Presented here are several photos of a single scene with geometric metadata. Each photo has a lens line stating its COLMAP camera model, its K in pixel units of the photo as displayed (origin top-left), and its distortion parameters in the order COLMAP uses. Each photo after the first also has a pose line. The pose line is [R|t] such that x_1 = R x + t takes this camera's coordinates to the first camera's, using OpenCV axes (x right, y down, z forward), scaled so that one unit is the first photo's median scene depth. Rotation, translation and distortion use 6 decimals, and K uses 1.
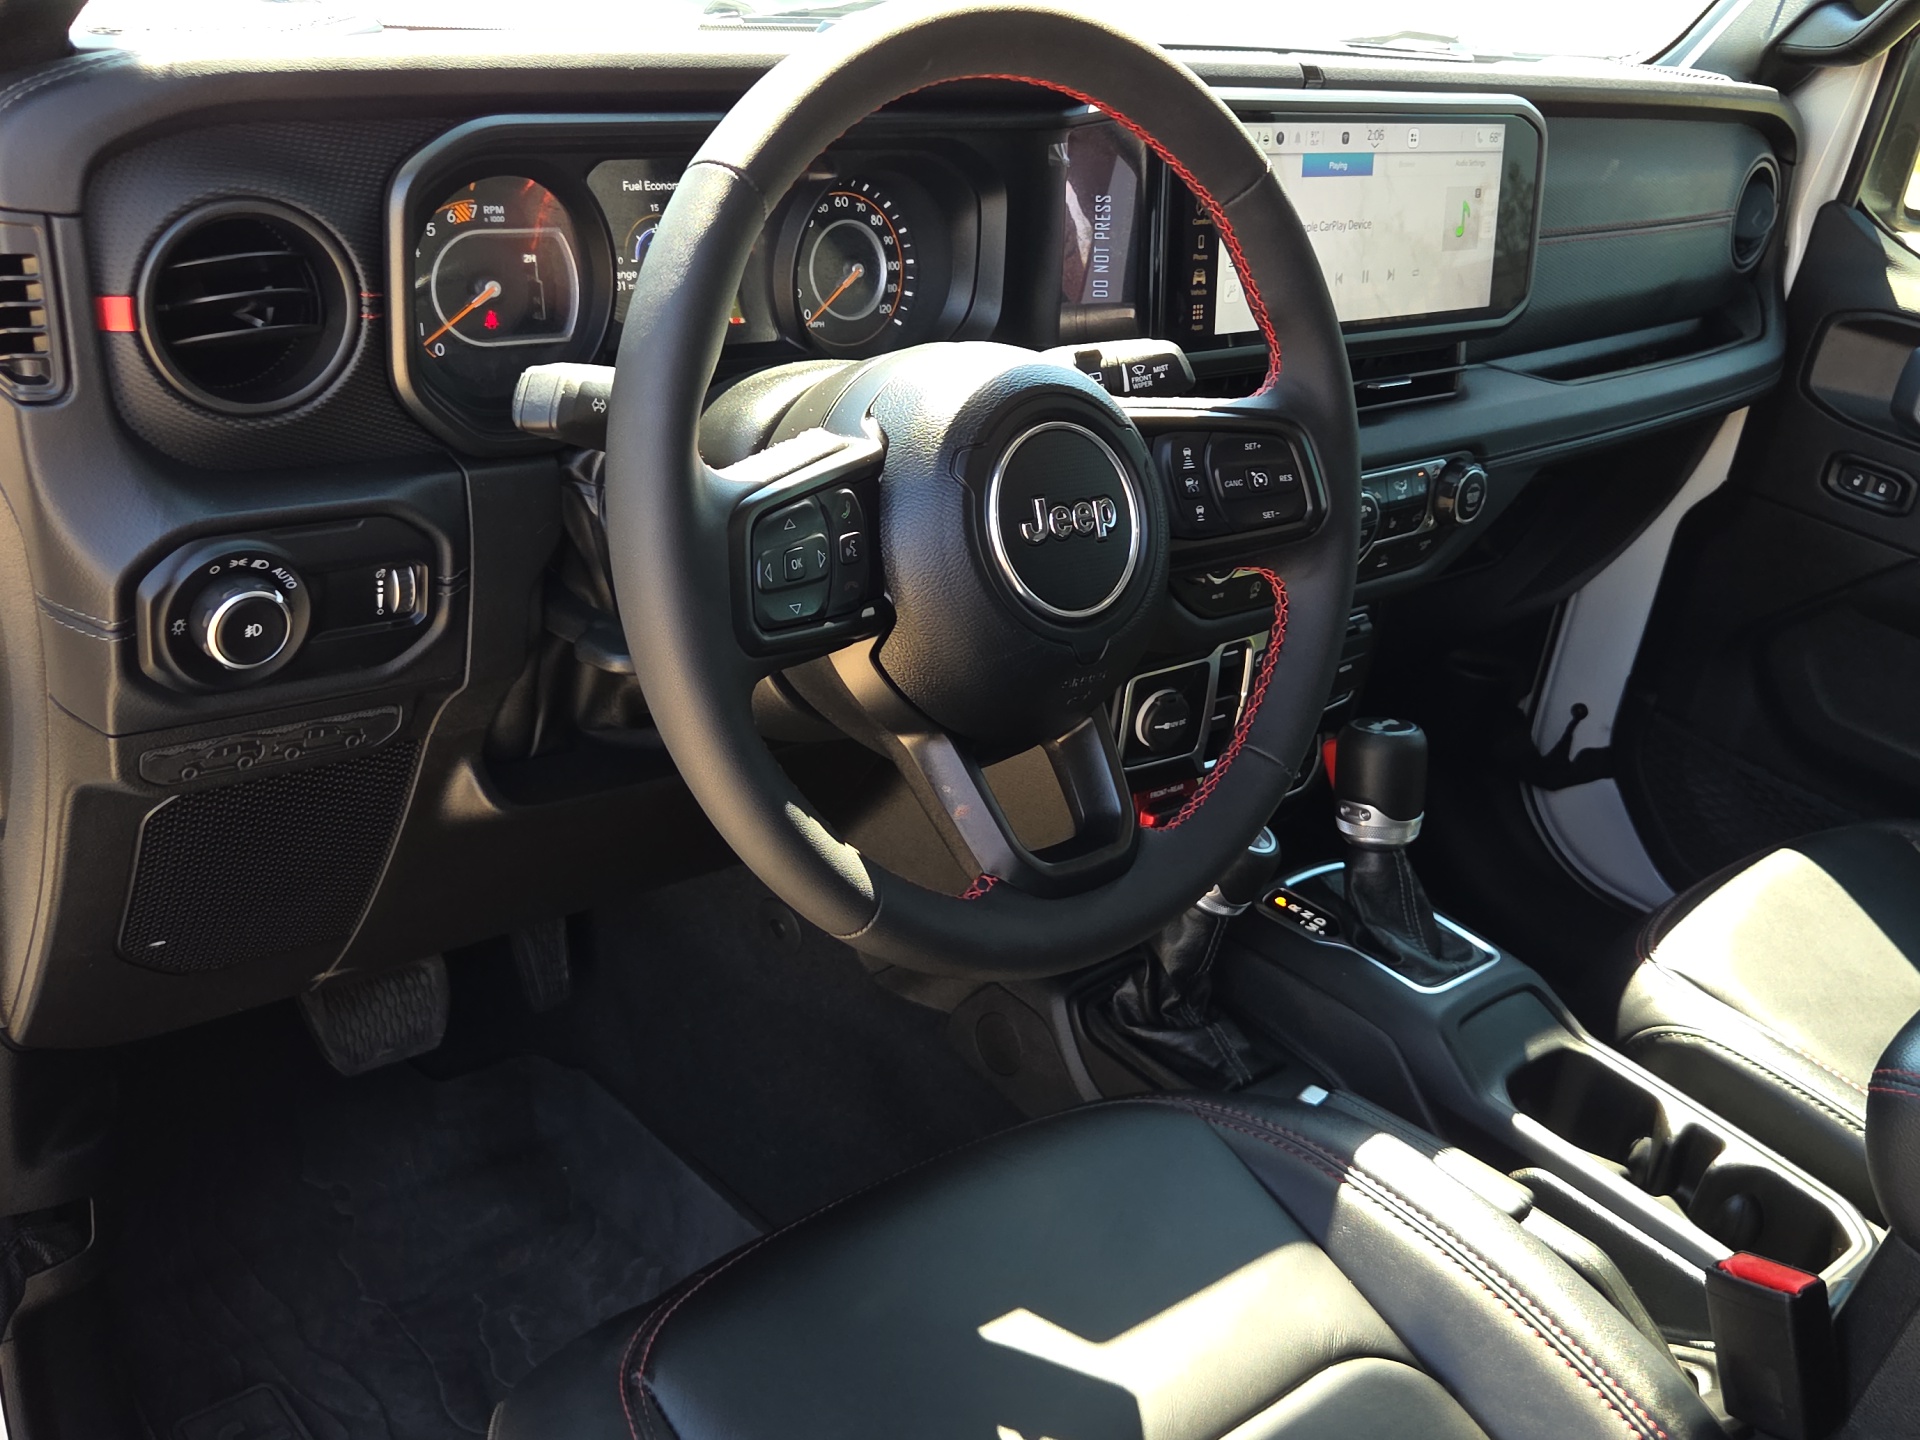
lens RADIAL K [[1927.0, 0, 966.4], [0, 1927.0, 704.1], [0, 0, 1]] dist [0.001432, 0.000000]
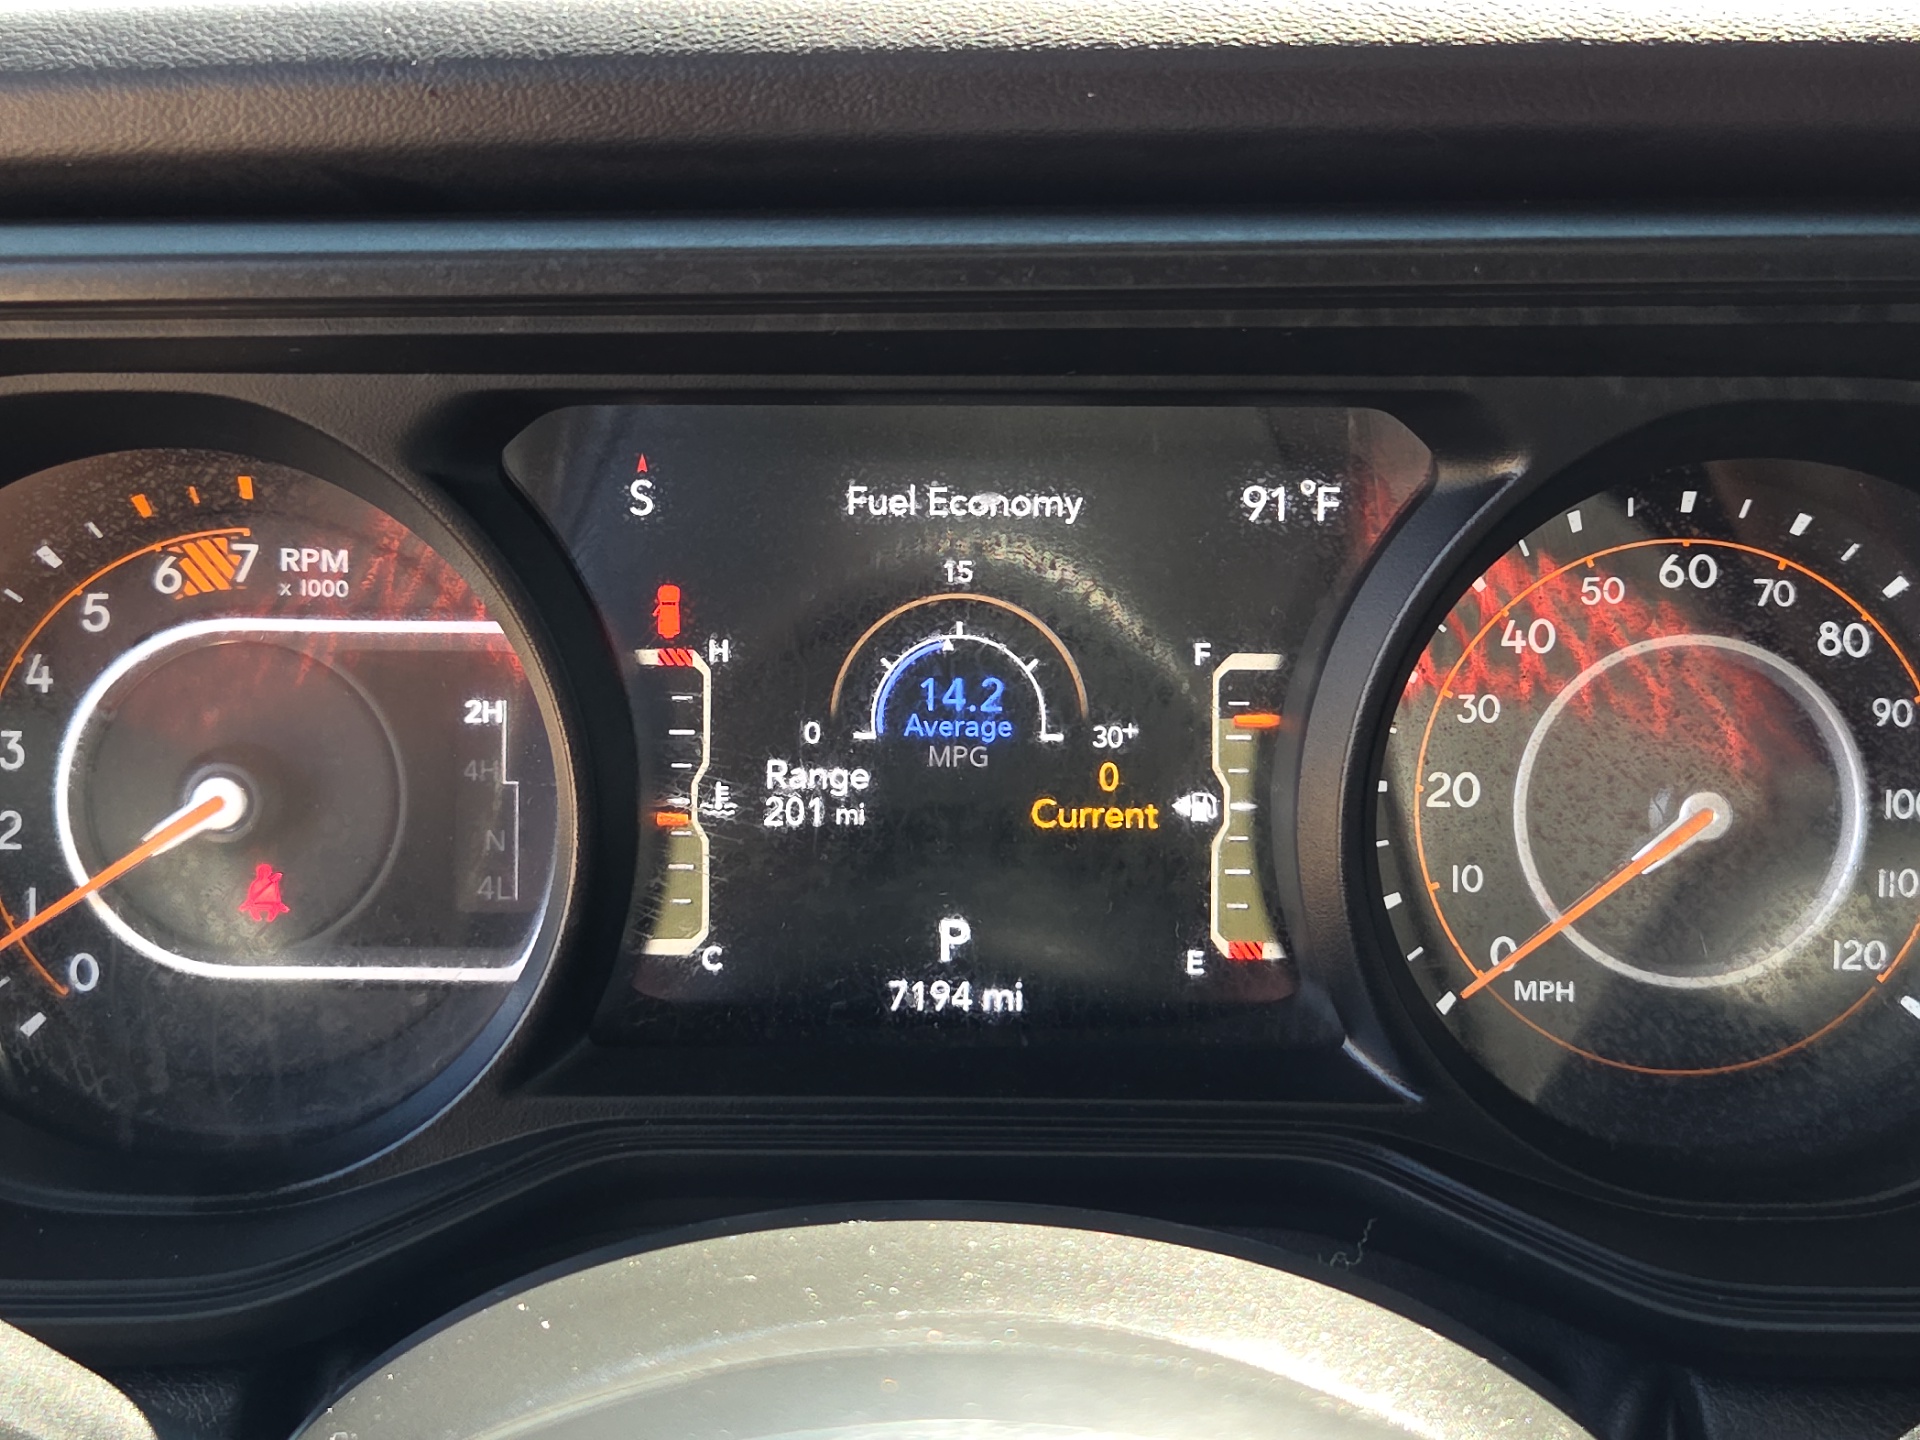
lens RADIAL K [[2588.7, 0, 969.7], [0, 2588.7, 656.7], [0, 0, 1]] dist [0.004709, 0.000000]
pose [[0.753869, 0.046047, -0.655409, 0.103483], [-0.190811, 0.969891, -0.151334, -0.169013], [0.628707, 0.239145, 0.739957, 0.648128]]
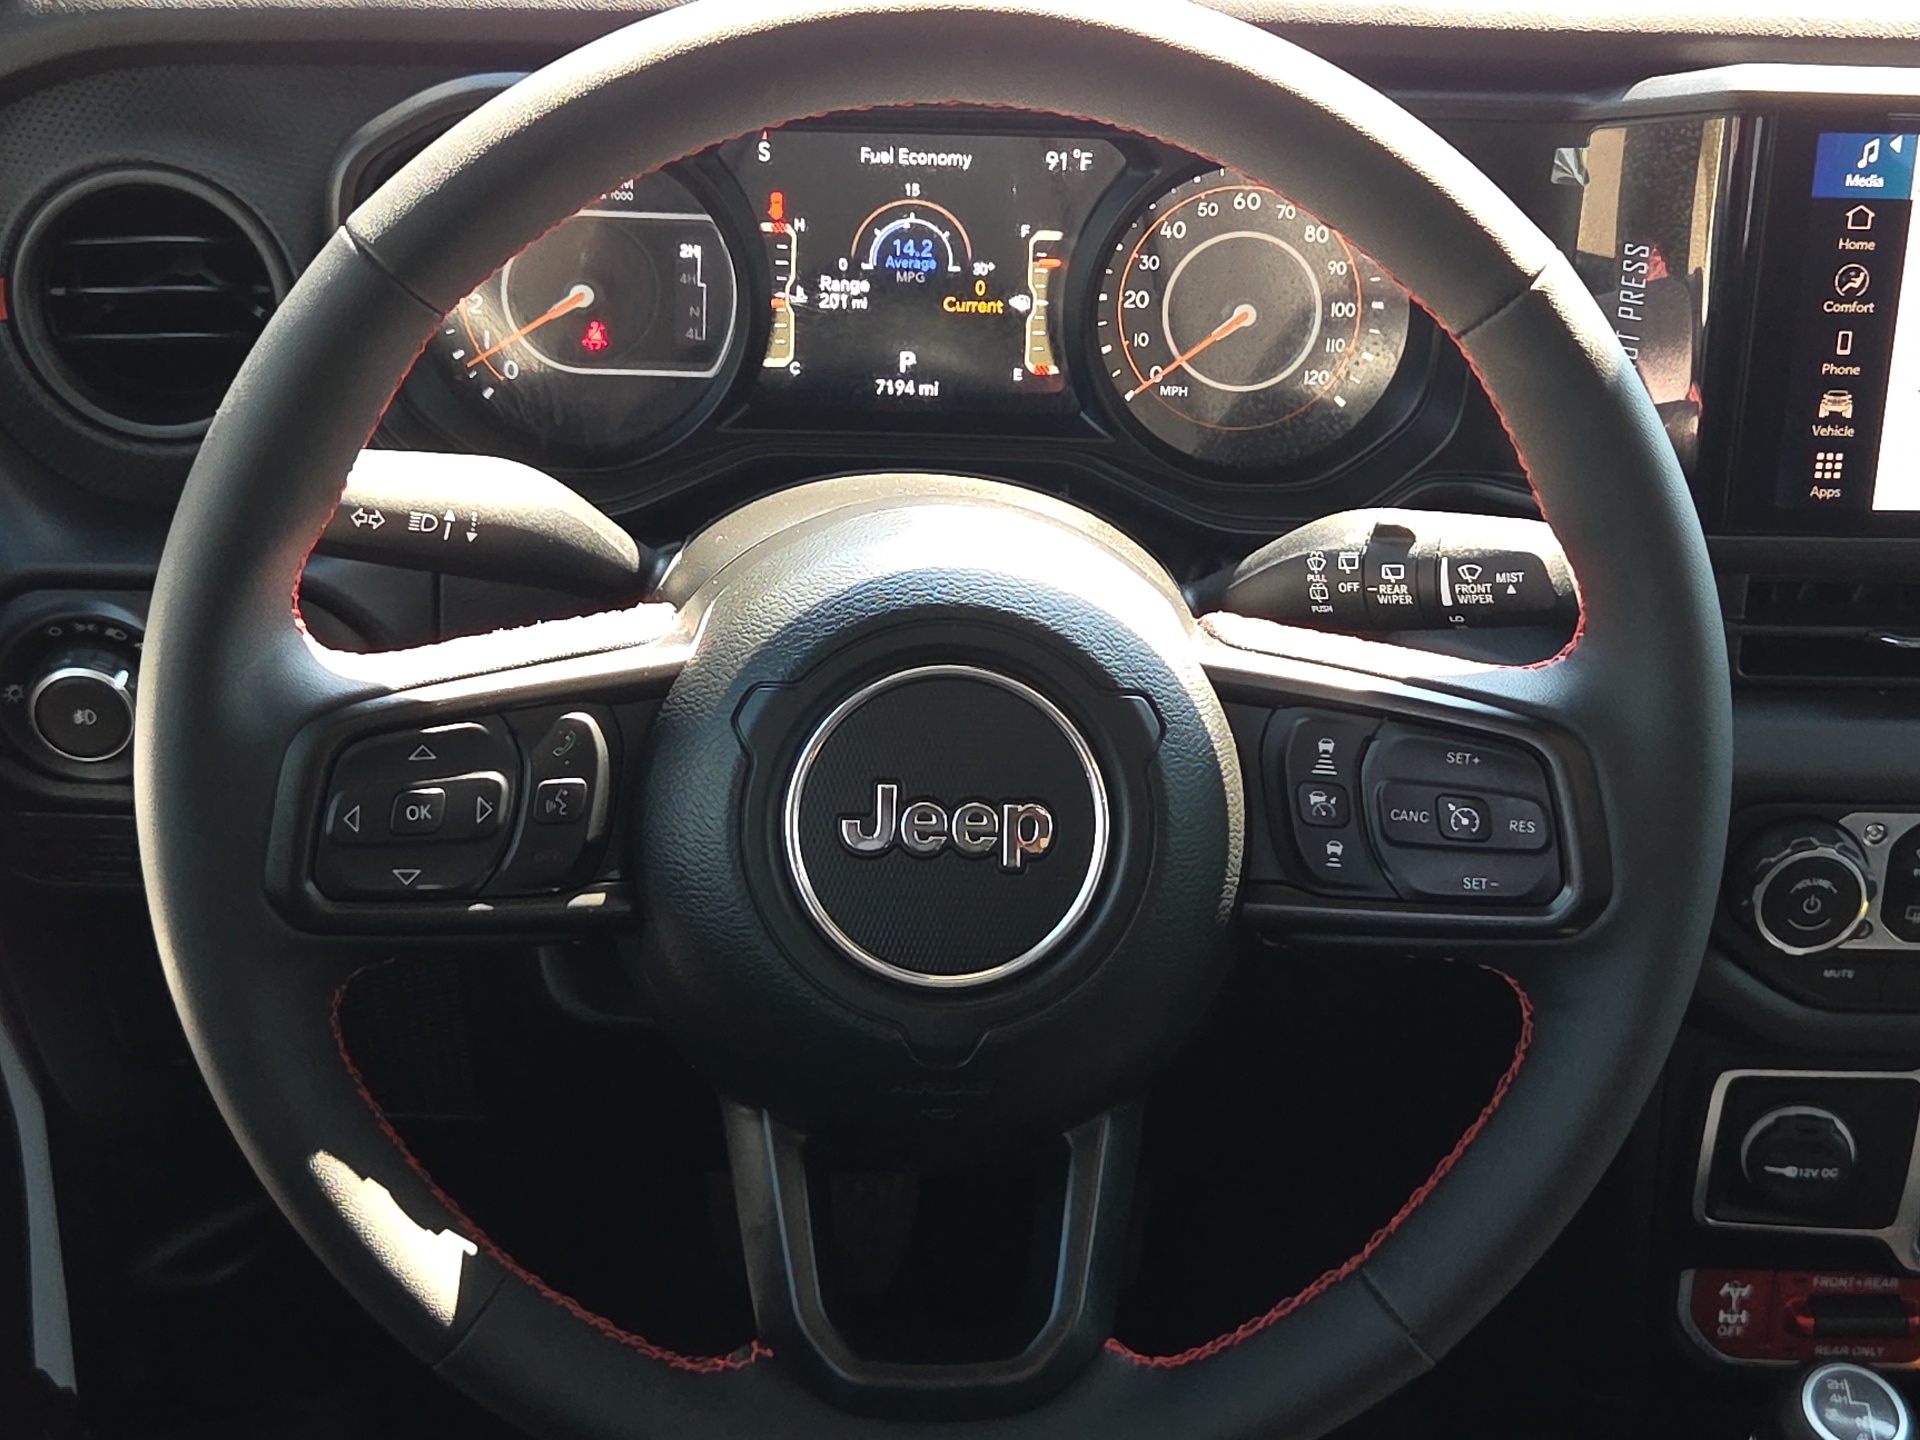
lens RADIAL K [[3077.3, 0, 1002.6], [0, 3077.3, 679.7], [0, 0, 1]] dist [0.018401, 0.000000]
pose [[0.788293, 0.207967, -0.579089, 0.469284], [-0.208766, 0.975721, 0.066223, -0.158259], [0.578801, 0.068691, 0.812570, 0.163170]]
